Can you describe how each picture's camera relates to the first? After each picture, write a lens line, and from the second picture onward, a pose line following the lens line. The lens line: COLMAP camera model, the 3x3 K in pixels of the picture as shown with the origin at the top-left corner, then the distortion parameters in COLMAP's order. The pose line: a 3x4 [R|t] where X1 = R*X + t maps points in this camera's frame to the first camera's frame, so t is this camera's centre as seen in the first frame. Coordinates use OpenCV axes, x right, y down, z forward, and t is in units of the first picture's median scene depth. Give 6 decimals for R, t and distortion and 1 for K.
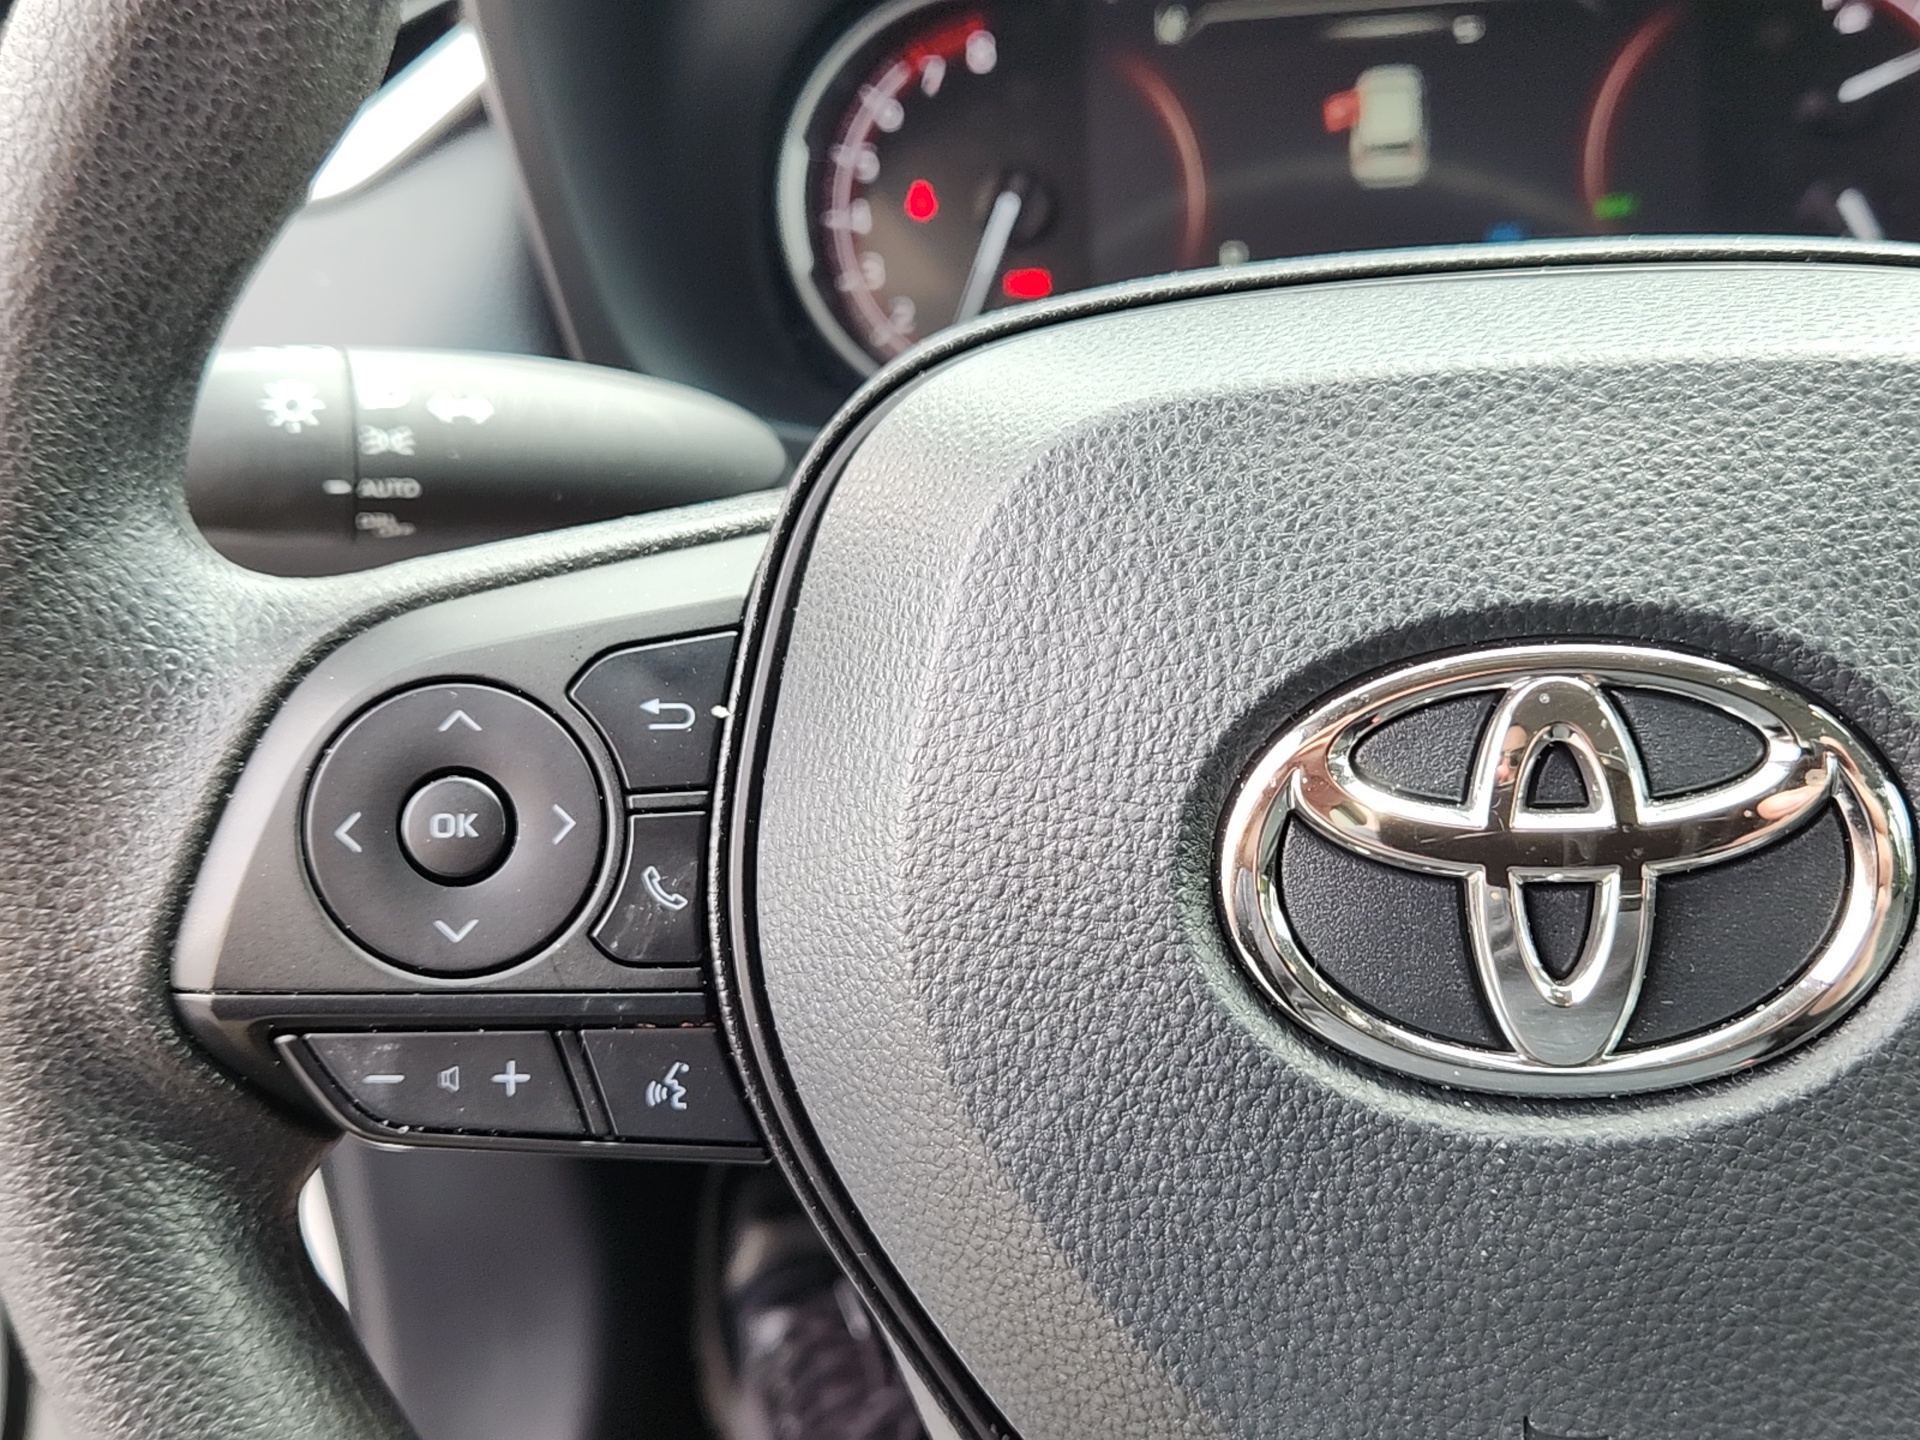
lens RADIAL K [[2044.4, 0, 999.2], [0, 2044.4, 680.3], [0, 0, 1]] dist [0.049067, 0.000000]
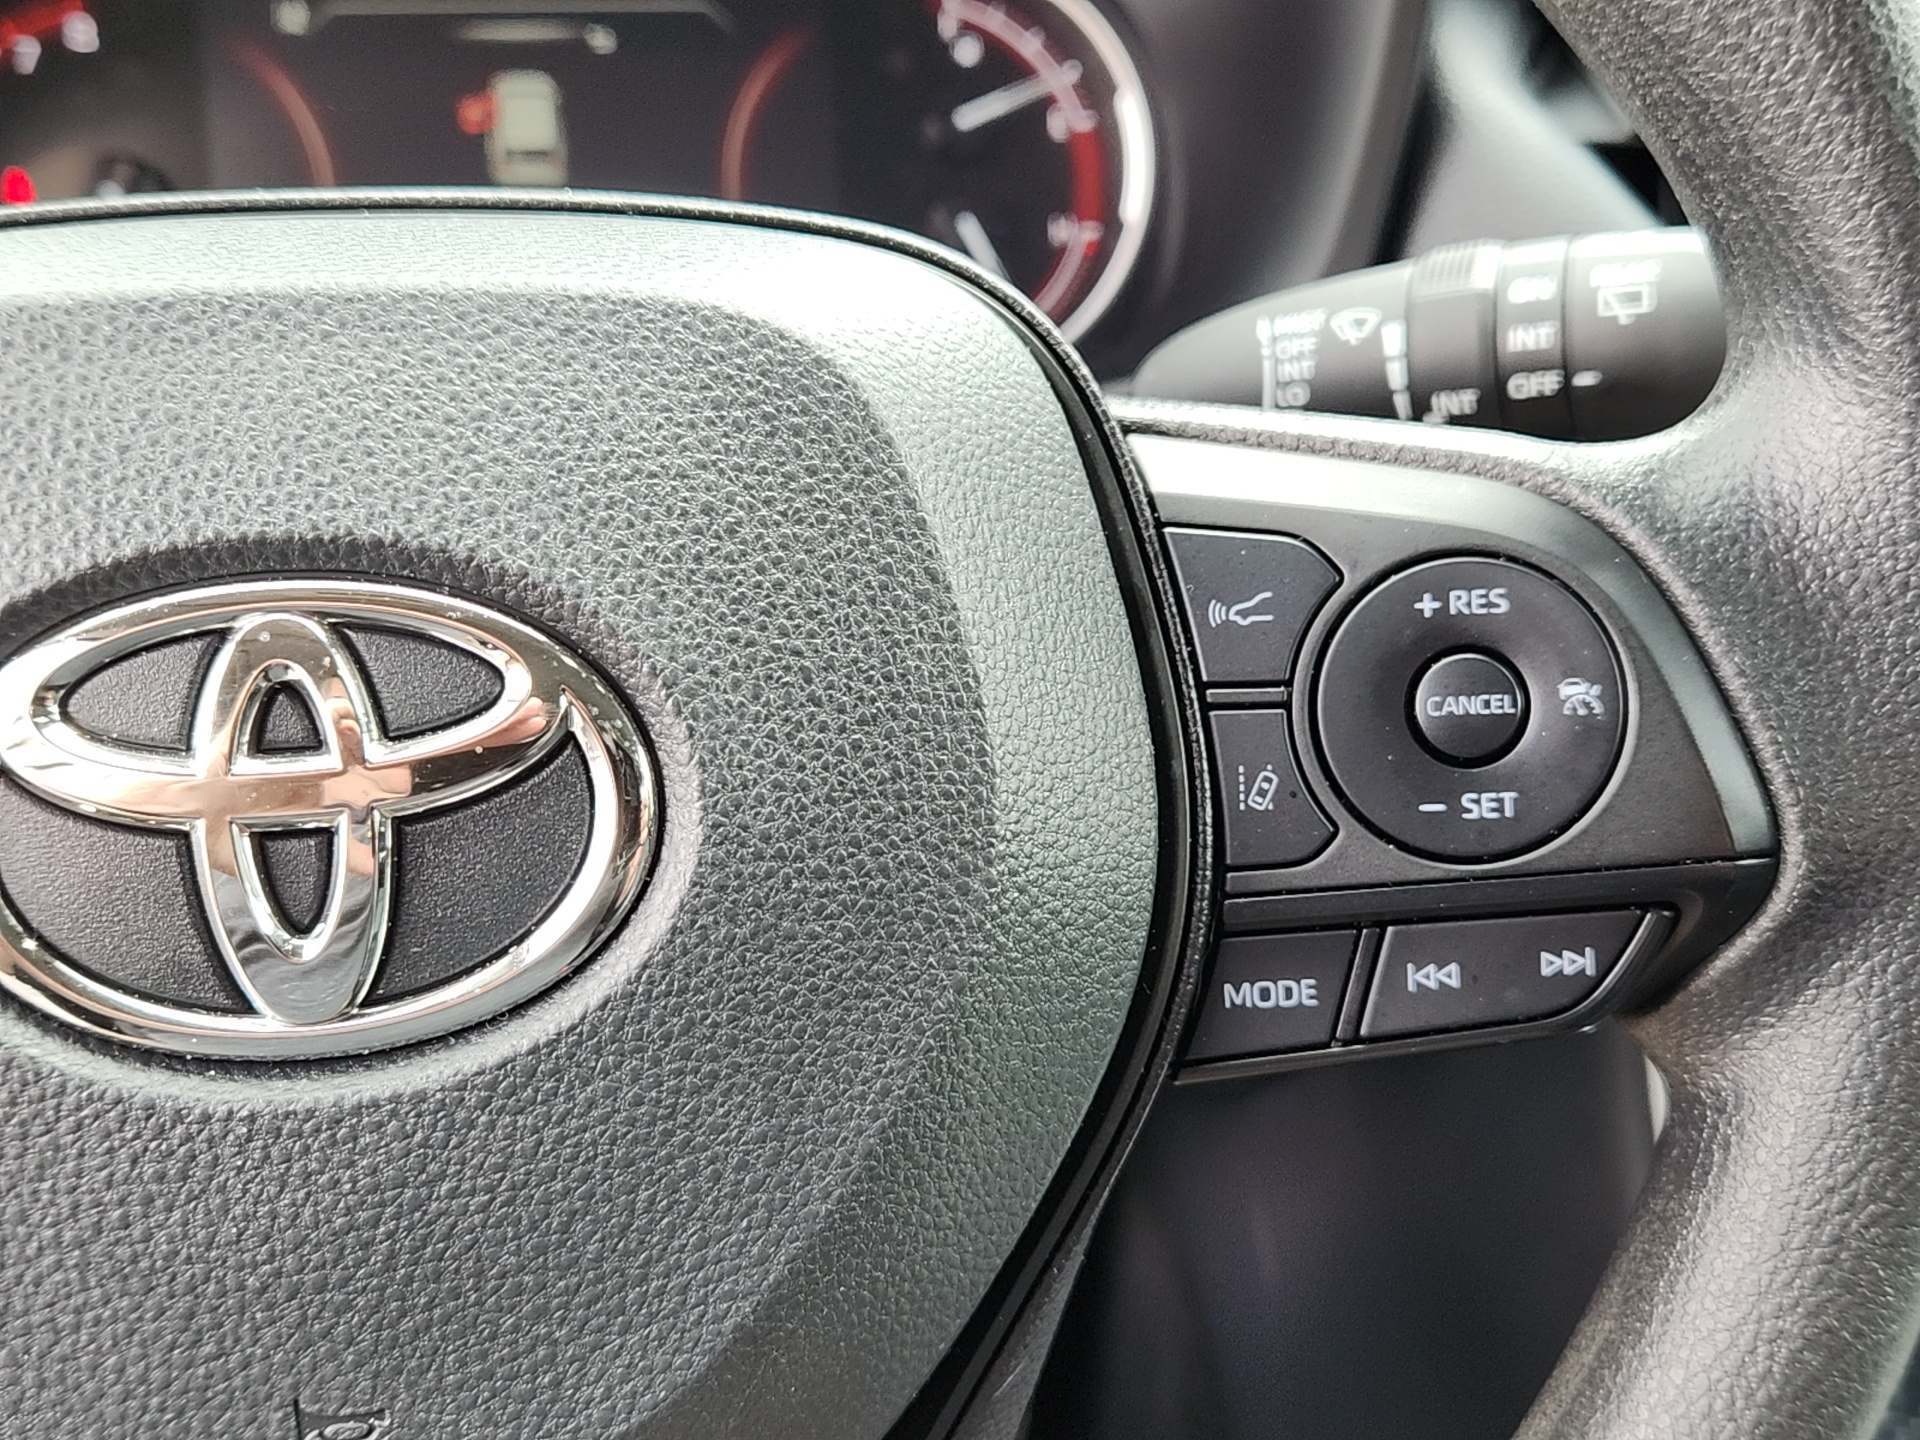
lens RADIAL K [[2044.4, 0, 956.7], [0, 2044.4, 711.4], [0, 0, 1]] dist [0.049067, 0.000000]
pose [[0.971103, -0.024314, 0.237418, 0.342073], [0.028676, 0.999477, -0.014937, 0.065477], [-0.236931, 0.021314, 0.971293, -0.001789]]
